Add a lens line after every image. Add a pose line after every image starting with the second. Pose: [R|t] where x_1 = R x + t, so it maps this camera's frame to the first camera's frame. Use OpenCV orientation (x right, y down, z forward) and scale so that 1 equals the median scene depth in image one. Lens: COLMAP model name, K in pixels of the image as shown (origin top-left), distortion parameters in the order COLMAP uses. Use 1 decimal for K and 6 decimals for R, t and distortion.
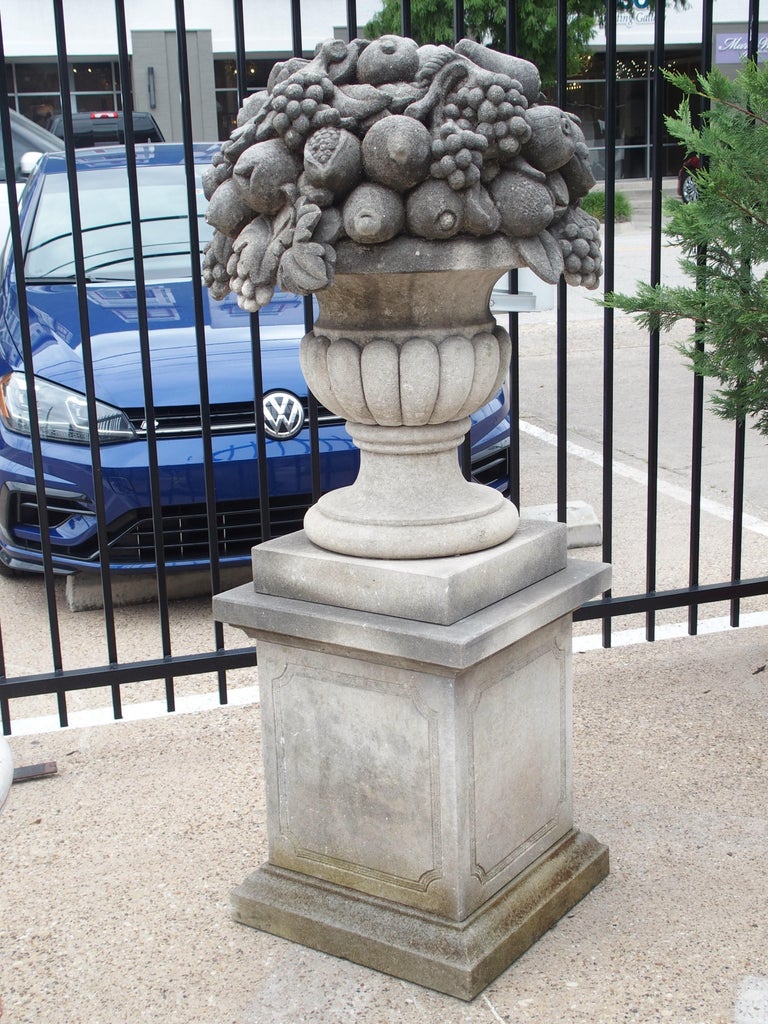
lens RADIAL K [[1390.7, 0, 384.0], [0, 1390.7, 512.0], [0, 0, 1]] dist [-0.028431, 0.072055]
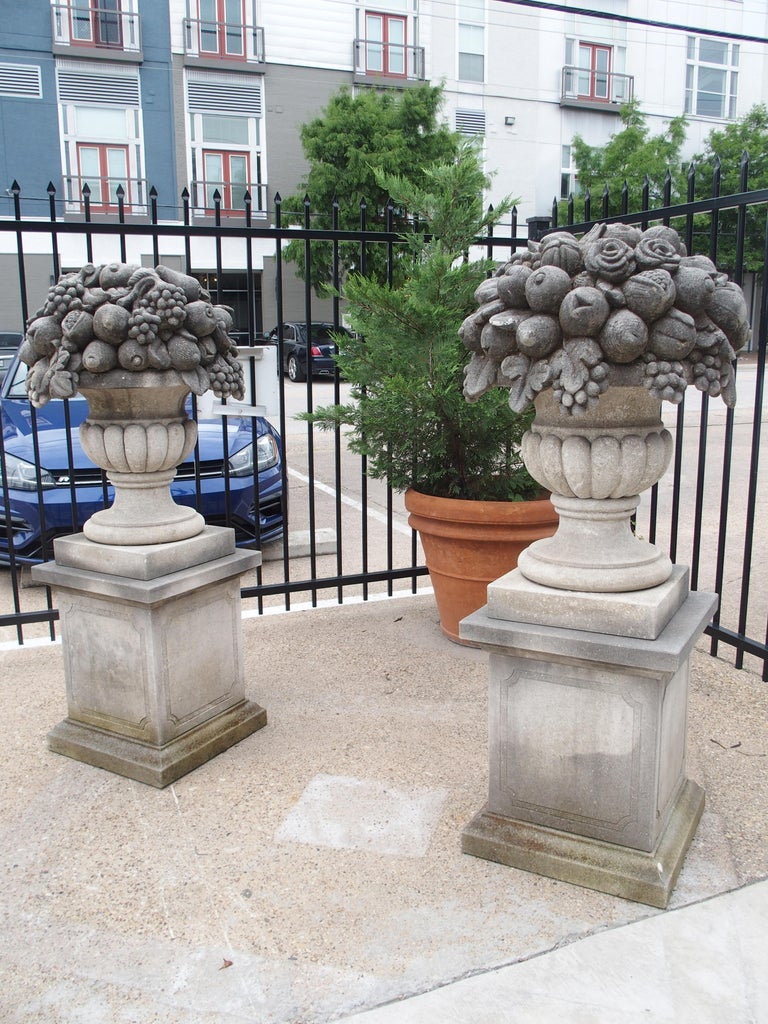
lens RADIAL K [[833.5, 0, 384.0], [0, 833.5, 512.0], [0, 0, 1]] dist [-0.070389, 0.010259]
pose [[0.995326, 0.010596, 0.095993, 0.241849], [-0.006619, 0.999110, -0.041660, 0.033393], [-0.096349, 0.040830, 0.994510, -0.113919]]
